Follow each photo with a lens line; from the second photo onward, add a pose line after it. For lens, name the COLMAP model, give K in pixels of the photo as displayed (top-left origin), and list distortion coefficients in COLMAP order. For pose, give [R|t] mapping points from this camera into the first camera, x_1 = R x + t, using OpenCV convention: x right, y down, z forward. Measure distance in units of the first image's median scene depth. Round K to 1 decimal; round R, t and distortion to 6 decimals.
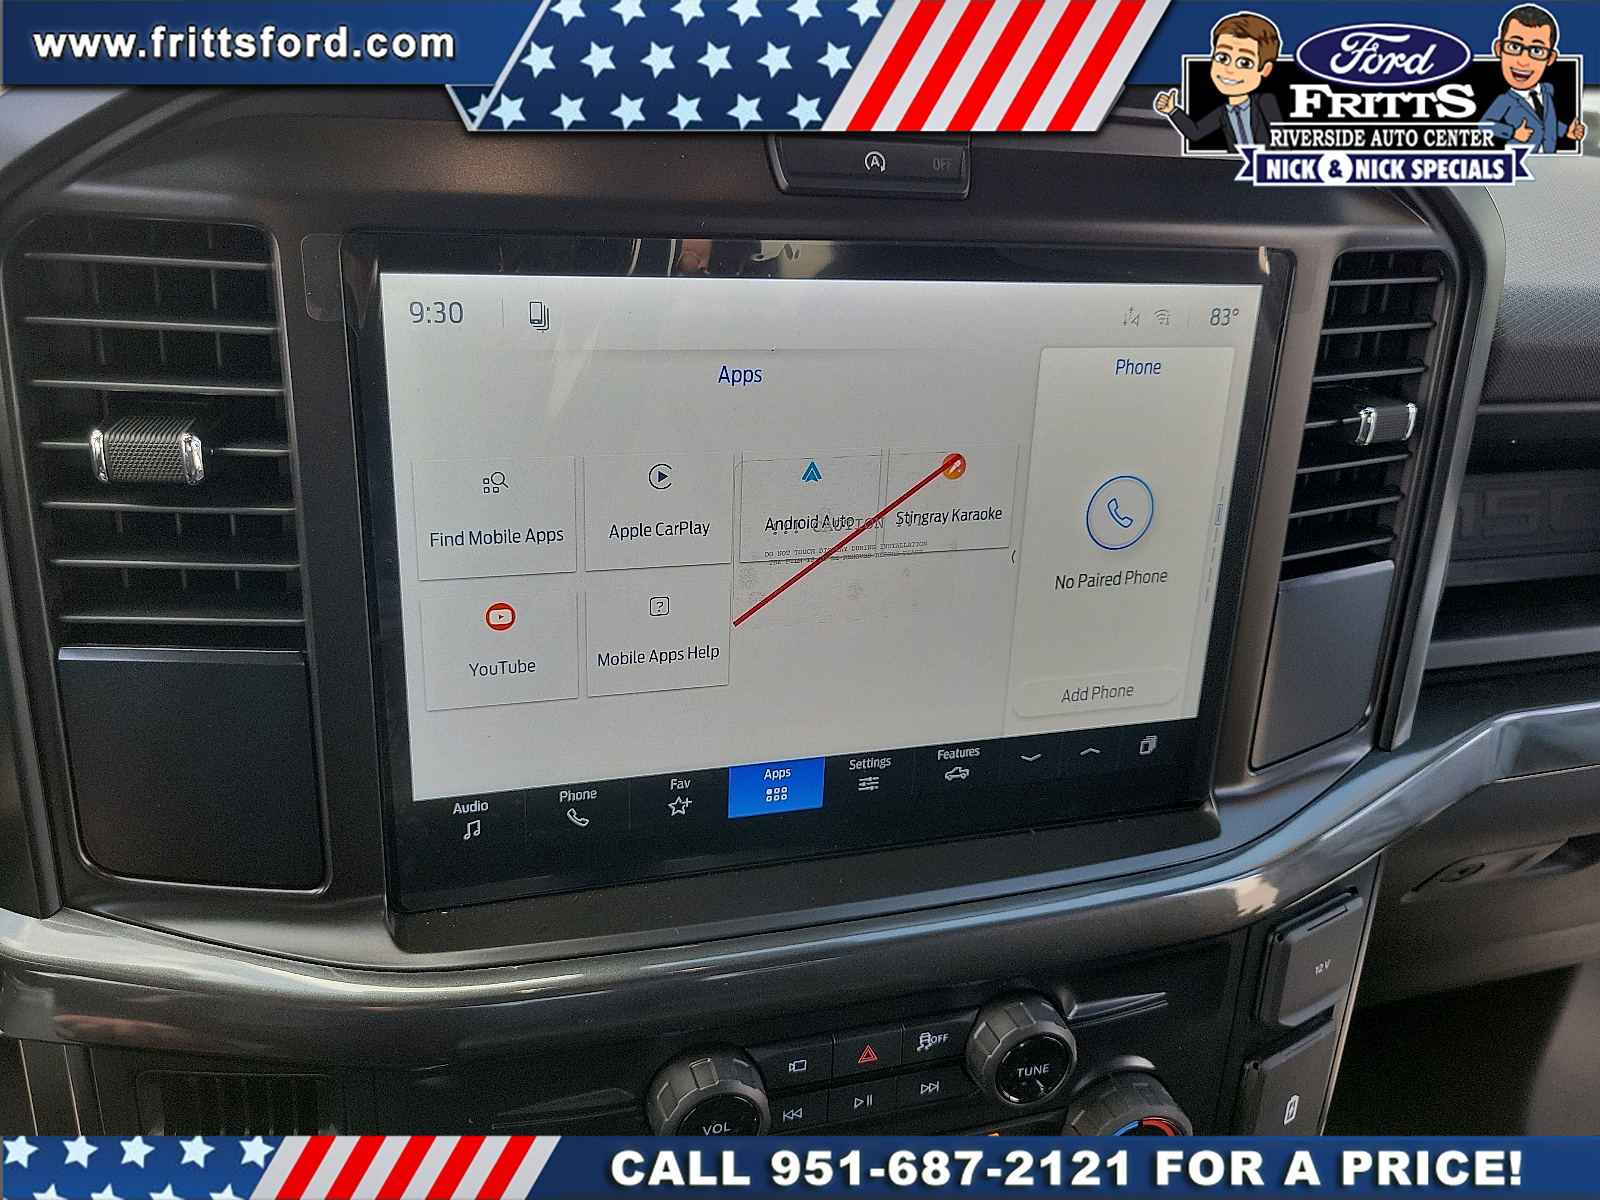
lens RADIAL K [[1240.2, 0, 802.6], [0, 1240.2, 586.0], [0, 0, 1]] dist [0.025839, -0.000950]
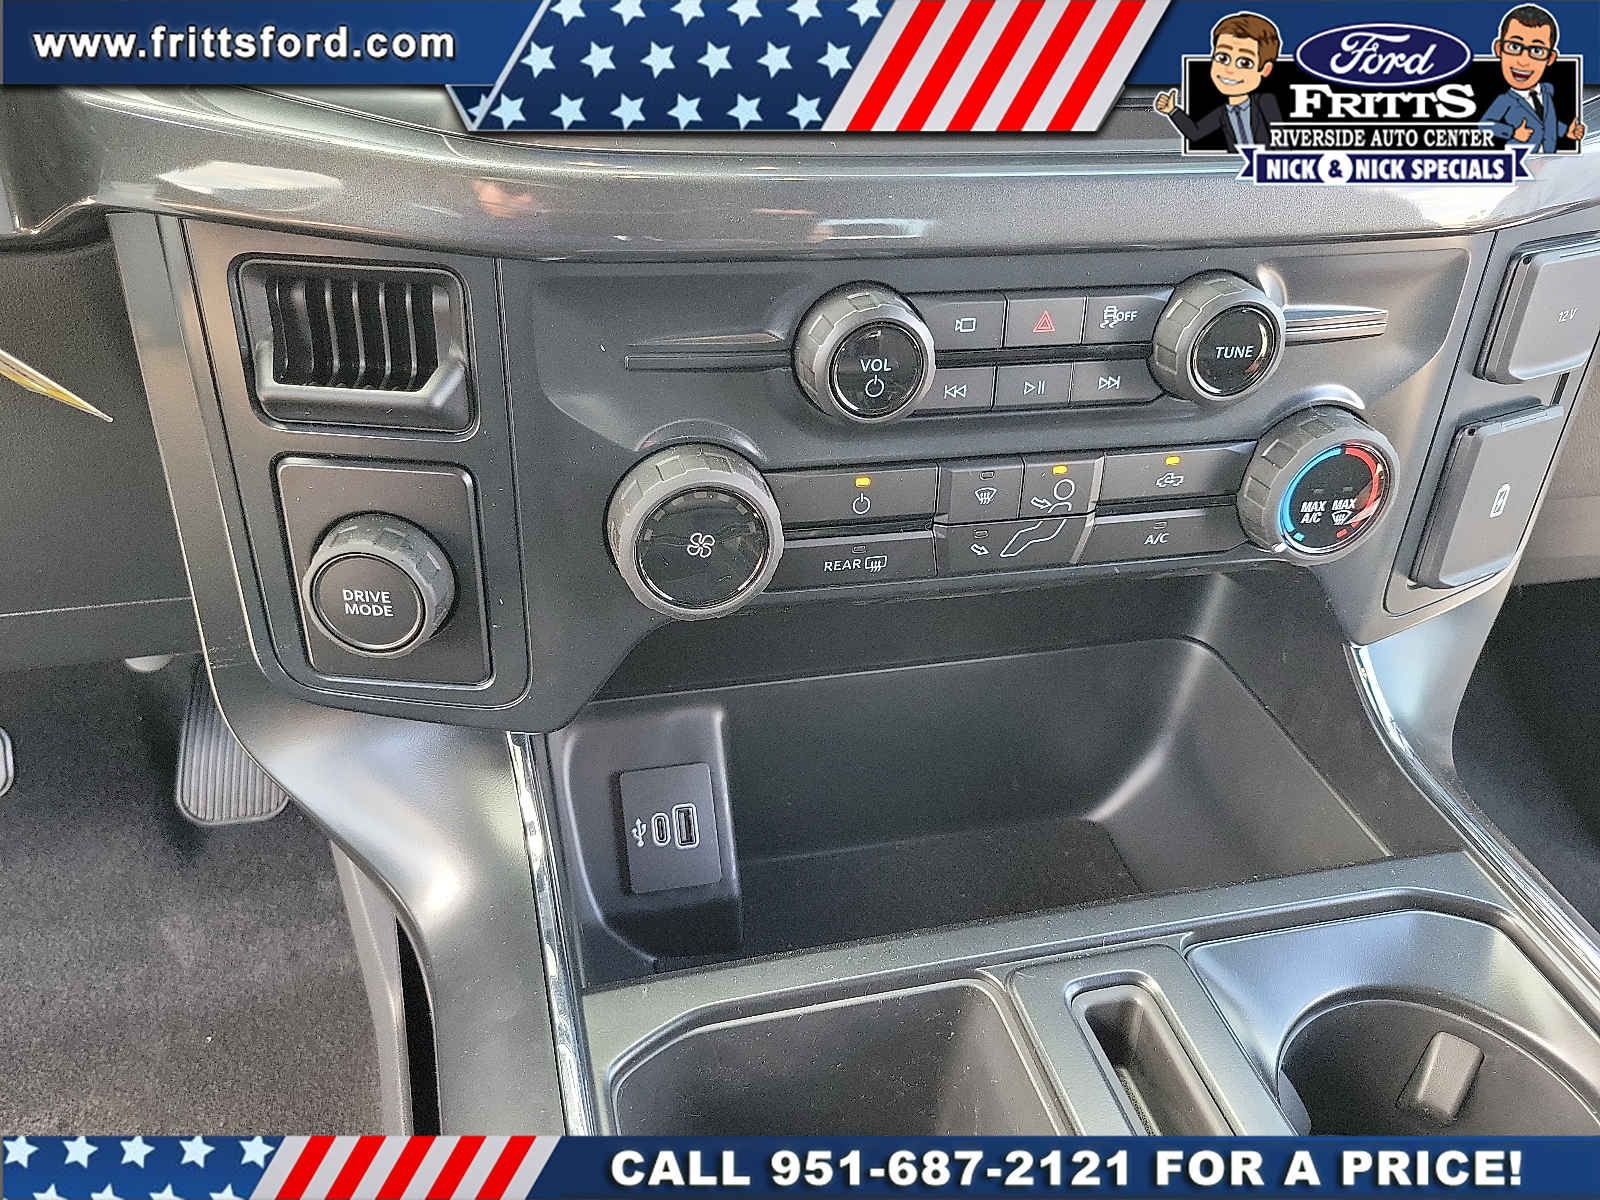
lens RADIAL K [[1240.2, 0, 795.4], [0, 1240.2, 609.7], [0, 0, 1]] dist [0.025839, -0.000950]
pose [[0.997237, 0.029705, -0.068094, -0.054470], [-0.017155, 0.983885, 0.177976, 0.403631], [0.072284, -0.176316, 0.981676, 0.089110]]
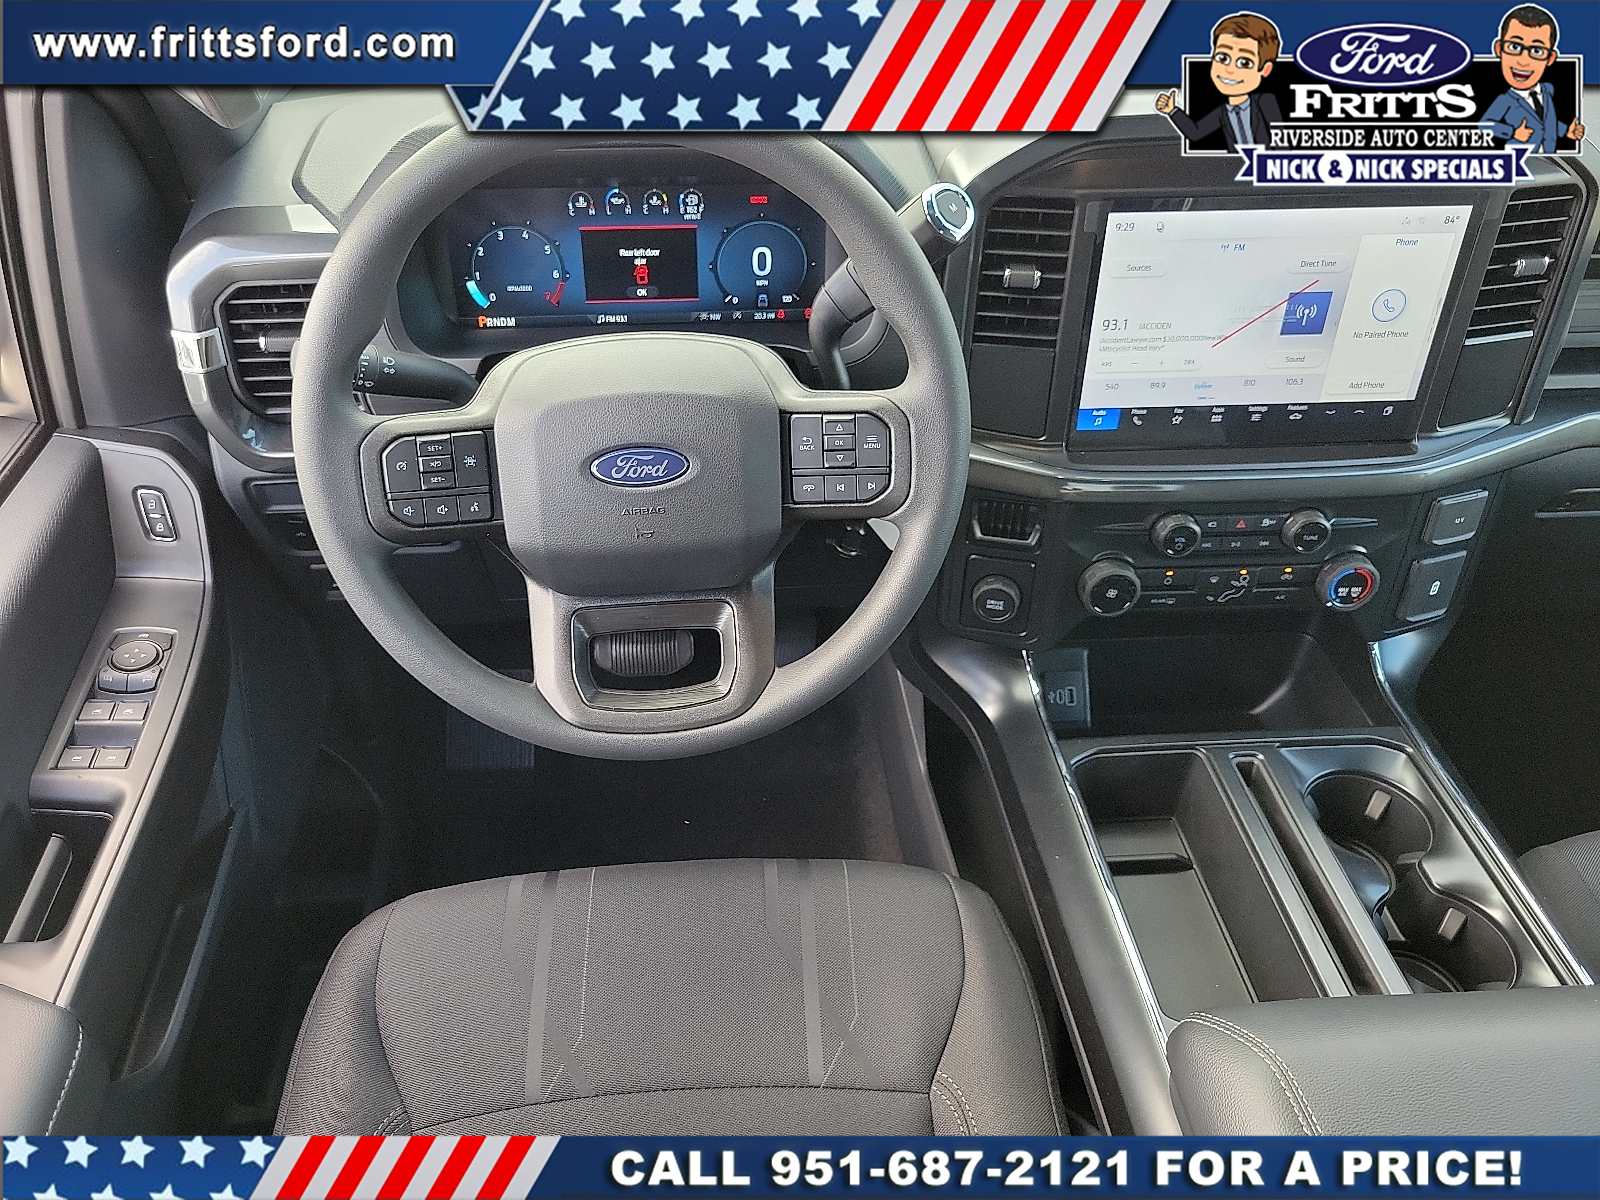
lens RADIAL K [[1240.2, 0, 760.9], [0, 1240.2, 631.8], [0, 0, 1]] dist [0.025839, -0.000950]
pose [[0.963991, 0.105048, -0.244307, -0.236636], [-0.042543, 0.967760, 0.248253, 0.001340], [0.262509, -0.228920, 0.937382, -1.603757]]
